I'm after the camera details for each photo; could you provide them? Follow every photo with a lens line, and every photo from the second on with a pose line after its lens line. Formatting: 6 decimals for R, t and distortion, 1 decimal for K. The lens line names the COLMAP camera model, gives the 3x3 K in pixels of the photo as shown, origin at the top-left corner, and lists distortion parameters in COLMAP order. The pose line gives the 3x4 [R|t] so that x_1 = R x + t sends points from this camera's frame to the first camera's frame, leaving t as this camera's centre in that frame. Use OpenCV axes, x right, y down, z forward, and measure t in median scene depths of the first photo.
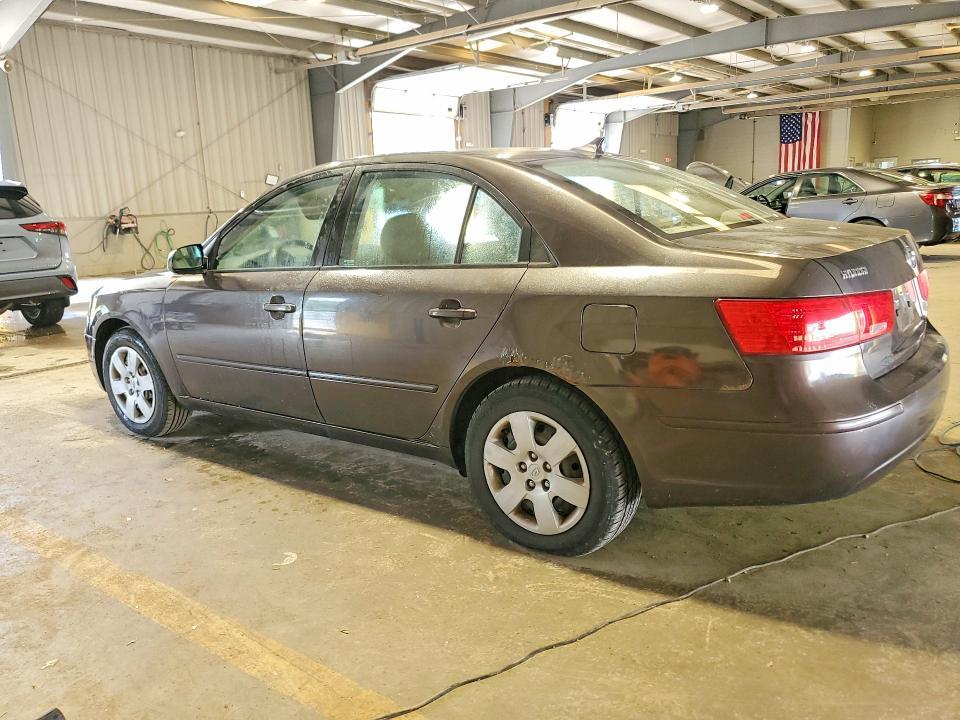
lens RADIAL K [[762.4, 0, 480.0], [0, 762.4, 360.0], [0, 0, 1]] dist [0.000907, -0.002030]
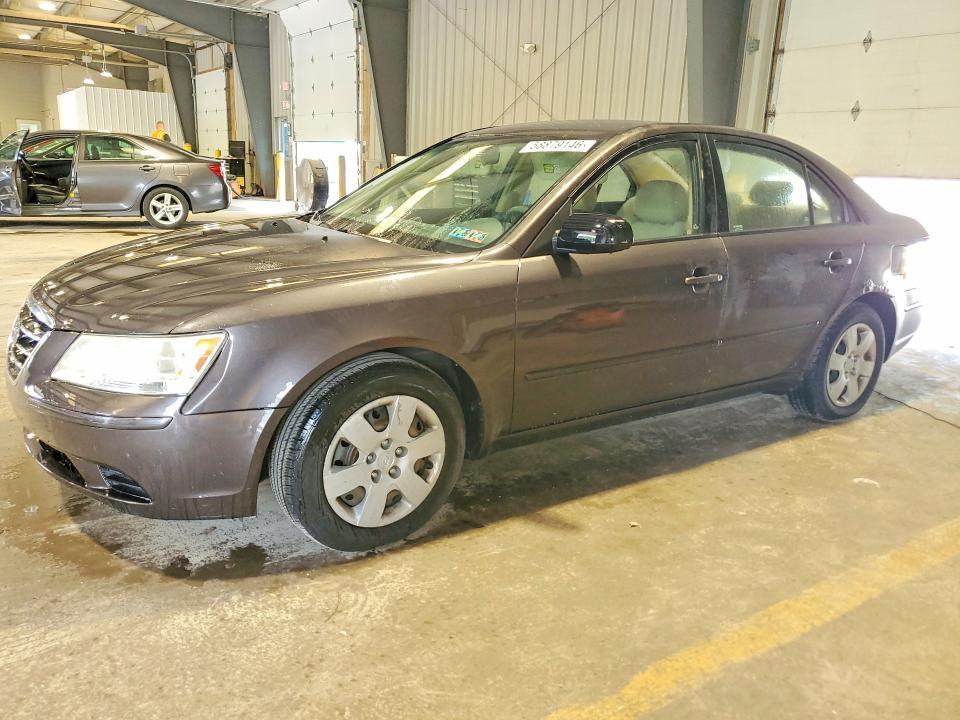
lens RADIAL K [[762.4, 0, 480.0], [0, 762.4, 360.0], [0, 0, 1]] dist [0.000907, -0.002030]
pose [[0.309896, -0.185653, 0.932468, -1.079765], [0.144925, 0.978514, 0.146656, -0.130956], [-0.939660, 0.089690, 0.330143, 0.832007]]
